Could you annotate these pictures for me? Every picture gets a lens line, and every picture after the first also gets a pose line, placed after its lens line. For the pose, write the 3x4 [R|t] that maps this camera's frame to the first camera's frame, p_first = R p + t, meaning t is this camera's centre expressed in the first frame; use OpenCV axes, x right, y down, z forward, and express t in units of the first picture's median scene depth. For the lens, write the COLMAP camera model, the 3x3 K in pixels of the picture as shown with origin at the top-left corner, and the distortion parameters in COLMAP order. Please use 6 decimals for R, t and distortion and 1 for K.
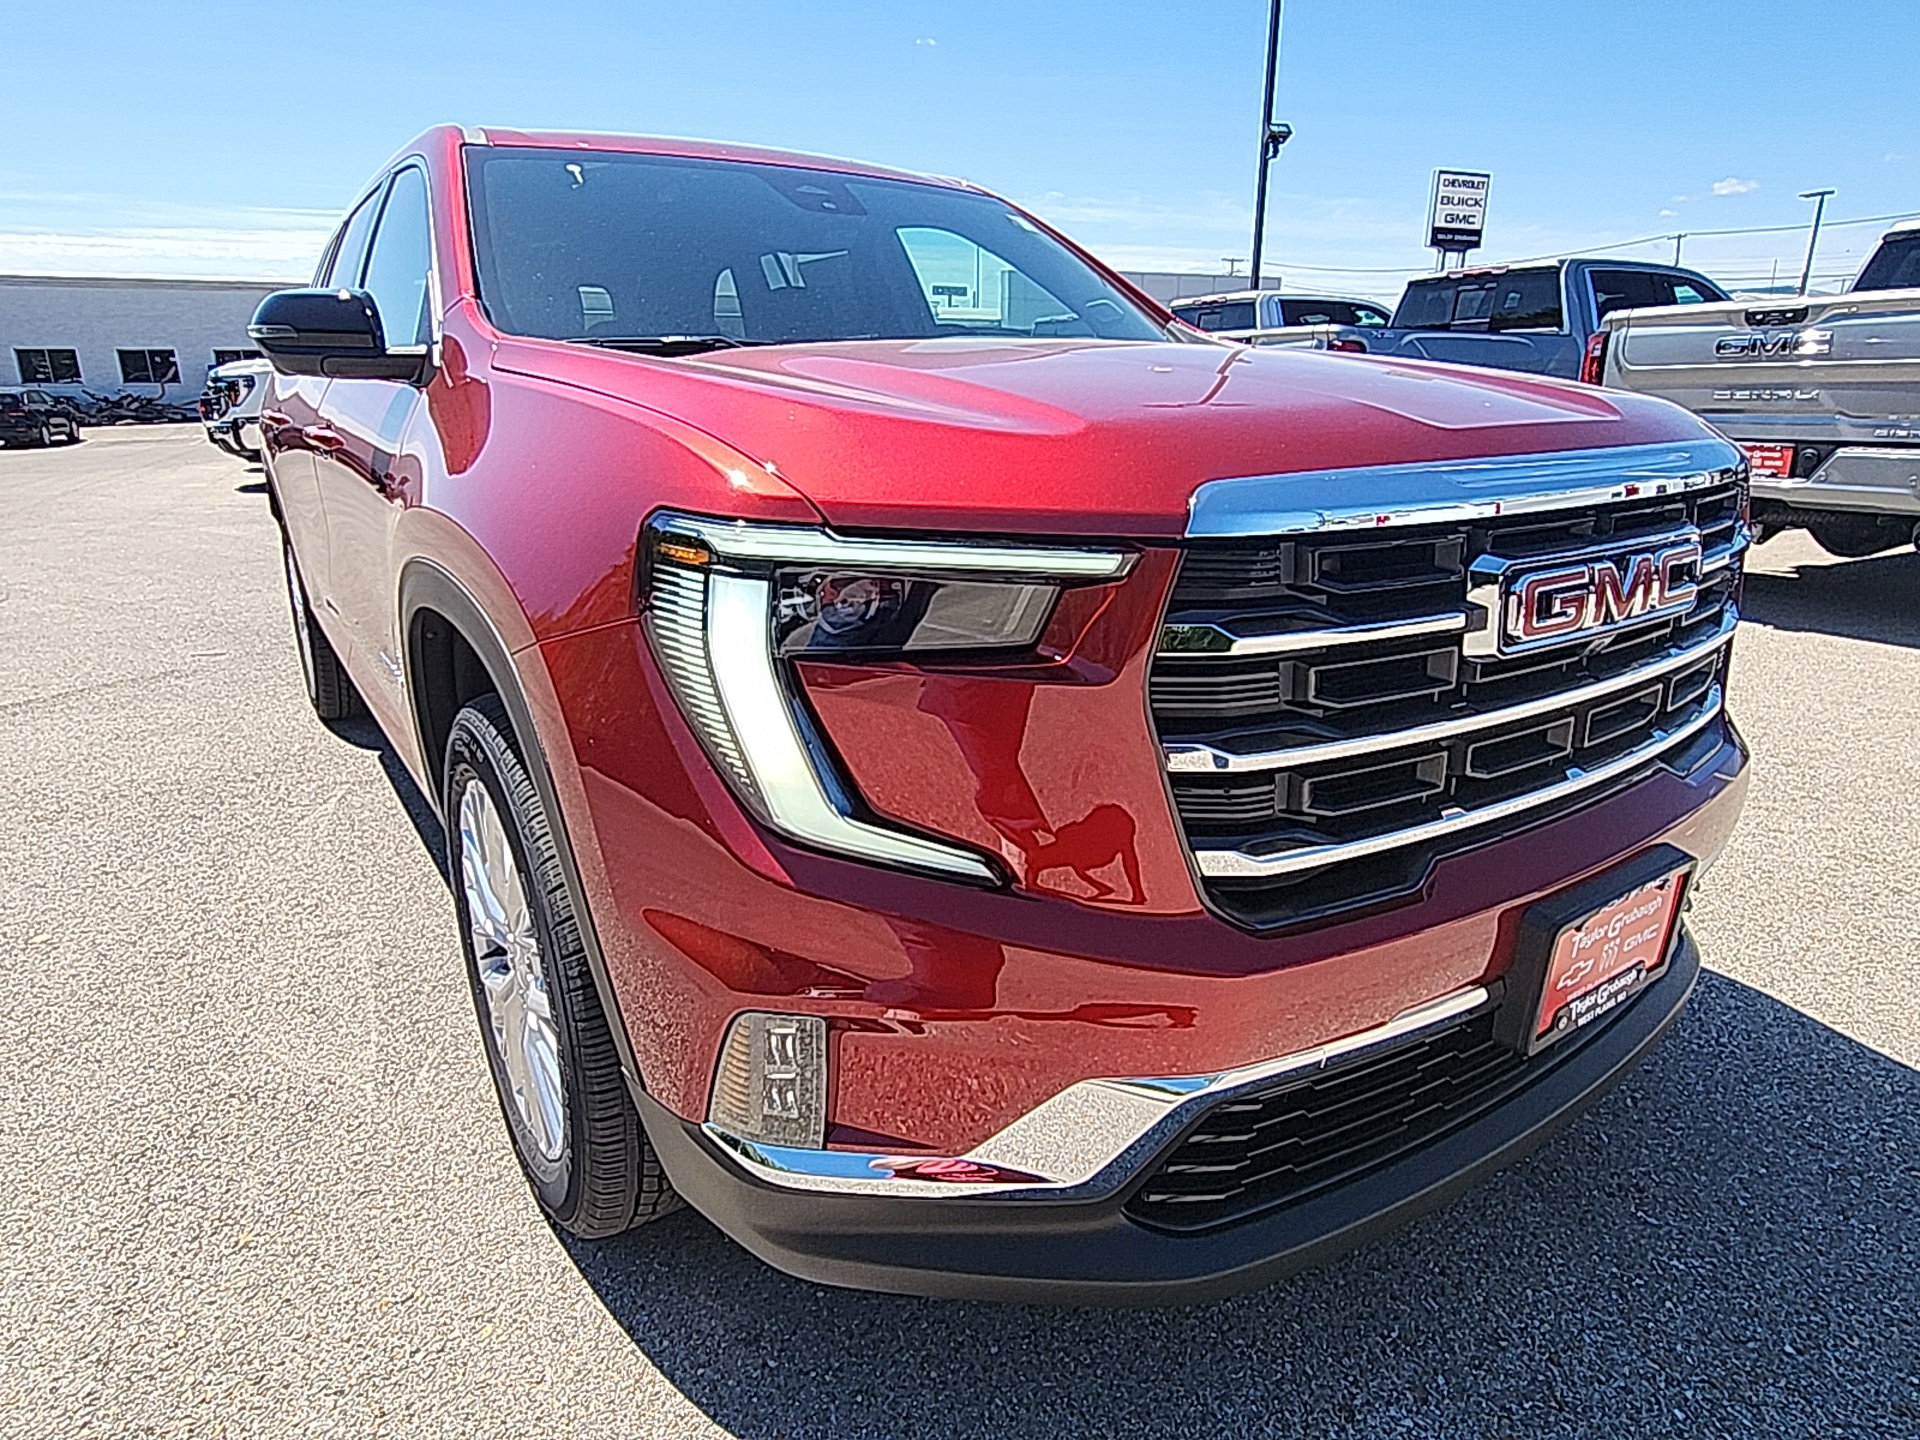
lens RADIAL K [[1008.6, 0, 961.0], [0, 1008.6, 709.0], [0, 0, 1]] dist [-0.004993, -0.001246]
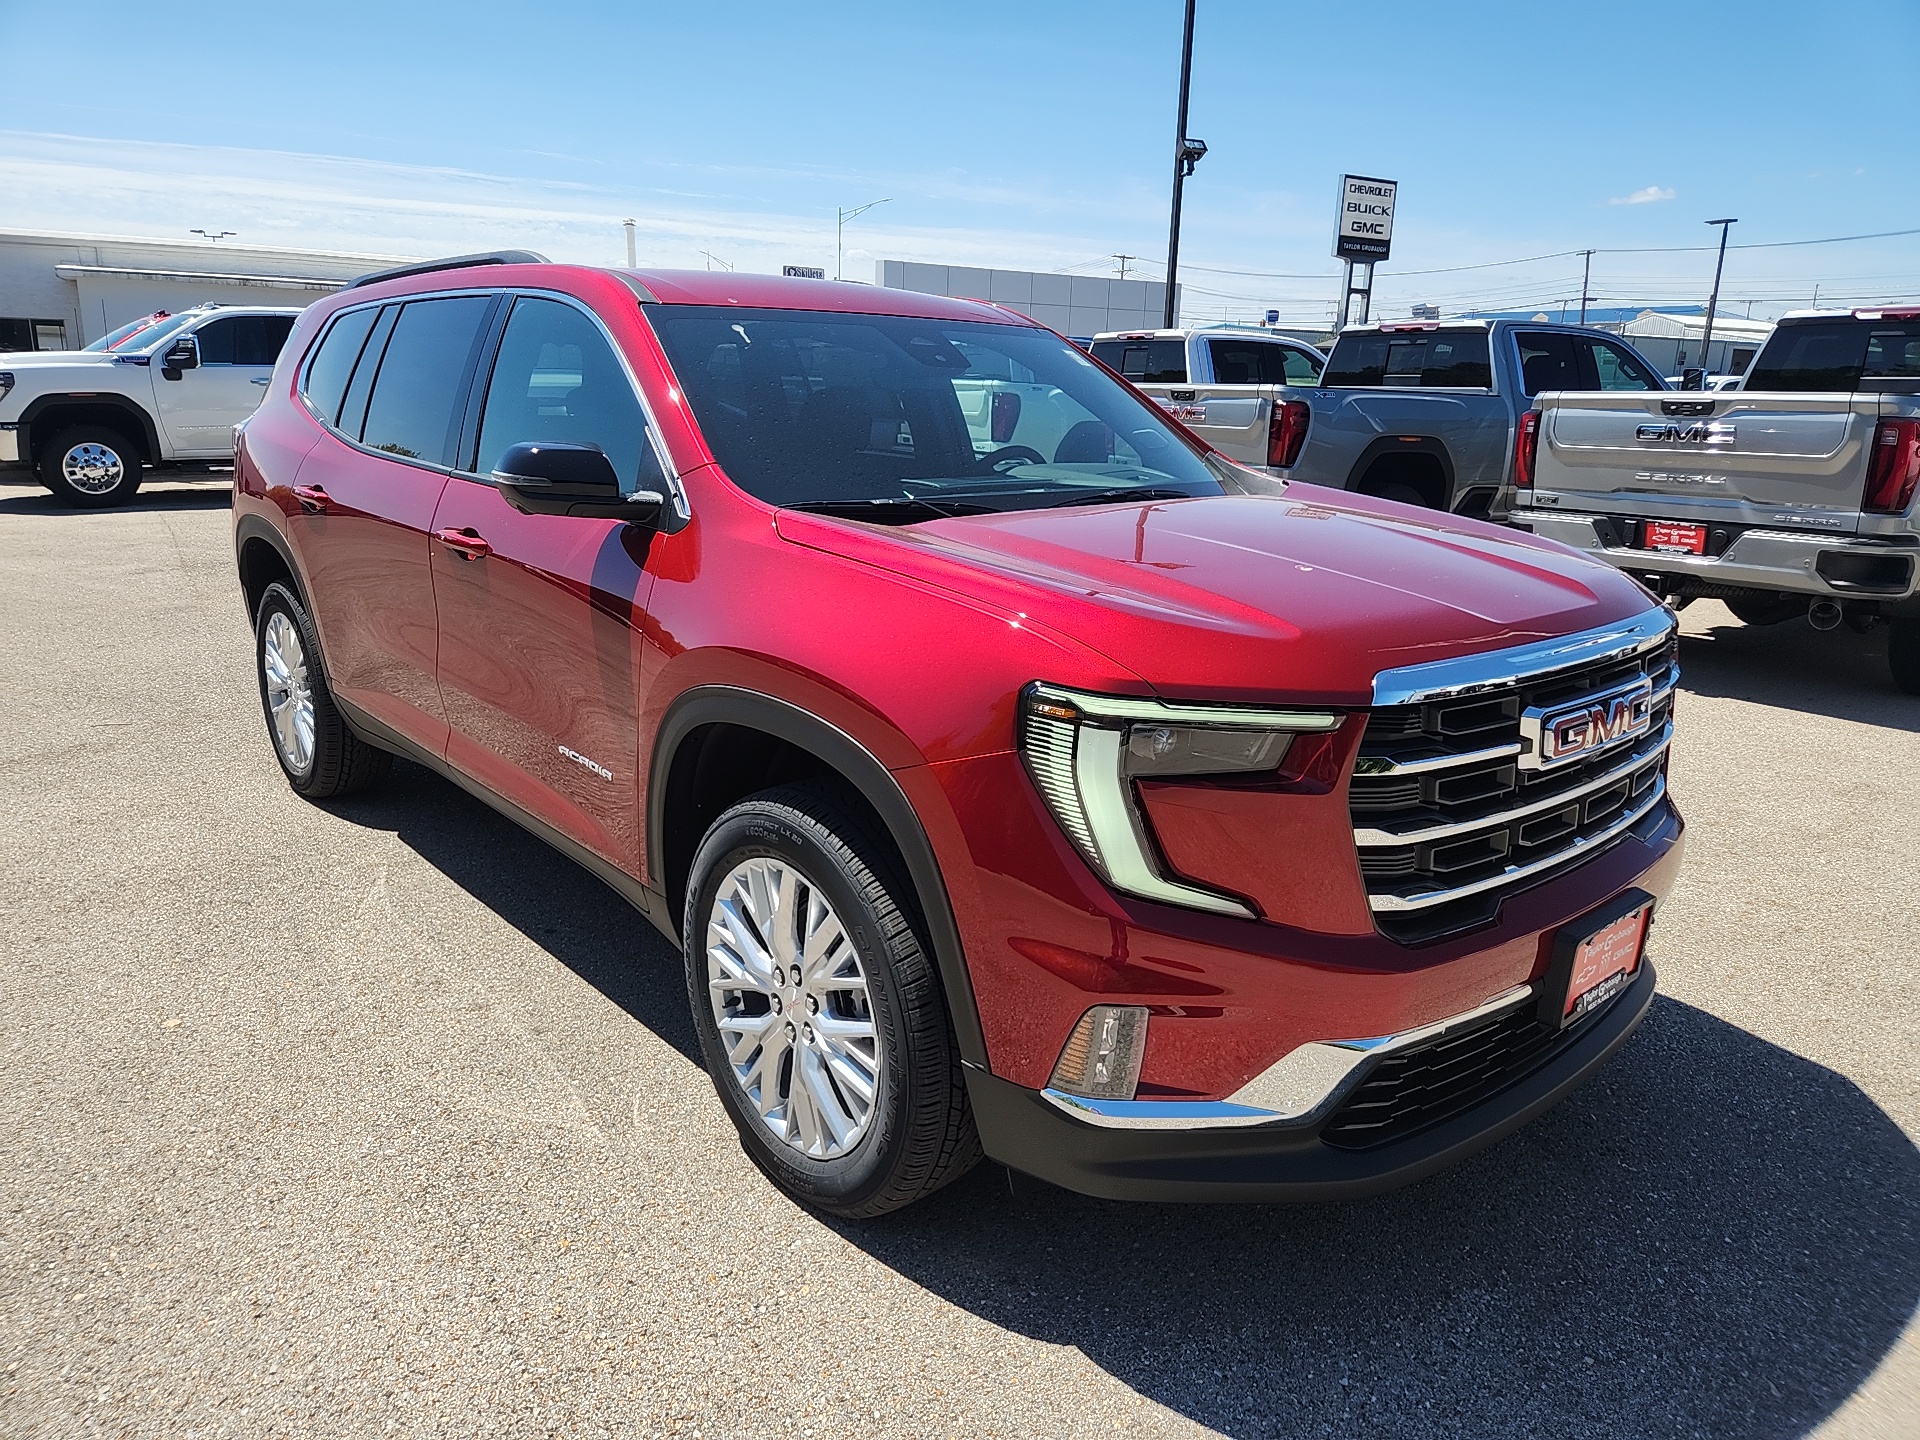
lens RADIAL K [[1104.1, 0, 1014.1], [0, 1104.1, 715.2], [0, 0, 1]] dist [0.041251, -0.037523]
pose [[0.991390, -0.002005, 0.130925, -0.465083], [0.008122, 0.998899, -0.046200, -0.057144], [-0.130688, 0.046865, 0.990315, -0.571697]]
